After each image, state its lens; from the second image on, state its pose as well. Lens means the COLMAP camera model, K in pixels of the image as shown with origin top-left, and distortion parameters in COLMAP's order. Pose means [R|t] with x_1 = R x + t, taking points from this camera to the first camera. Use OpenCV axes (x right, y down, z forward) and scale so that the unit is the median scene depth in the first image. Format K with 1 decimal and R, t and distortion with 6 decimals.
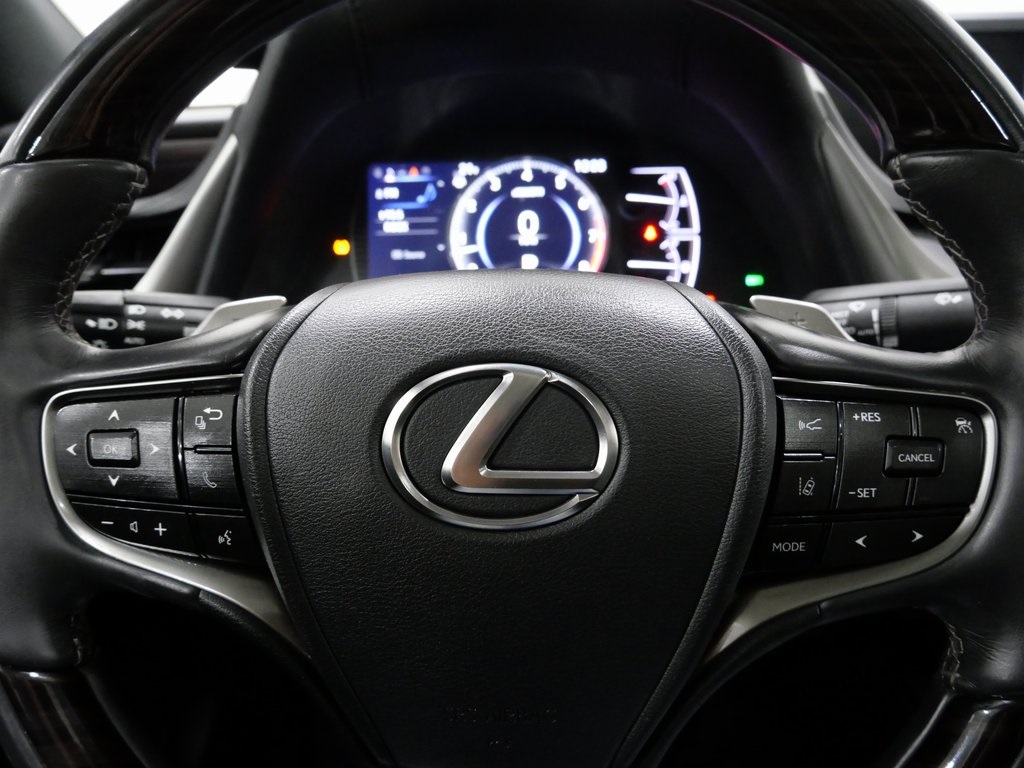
lens RADIAL K [[741.6, 0, 507.9], [0, 741.6, 391.0], [0, 0, 1]] dist [-0.034254, 0.013520]
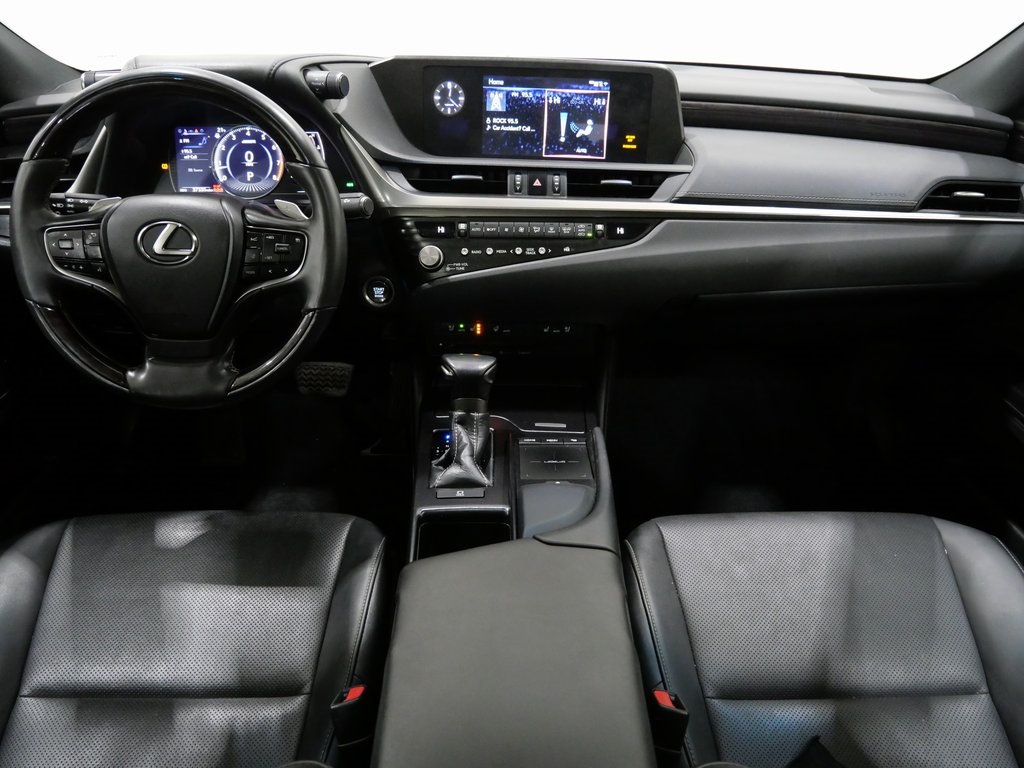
lens RADIAL K [[741.6, 0, 513.1], [0, 741.6, 383.7], [0, 0, 1]] dist [-0.034254, 0.013520]
pose [[0.998841, 0.007278, 0.047574, 0.727111], [-0.015748, 0.983508, 0.180179, 0.034039], [-0.045478, -0.180720, 0.982483, -1.344794]]
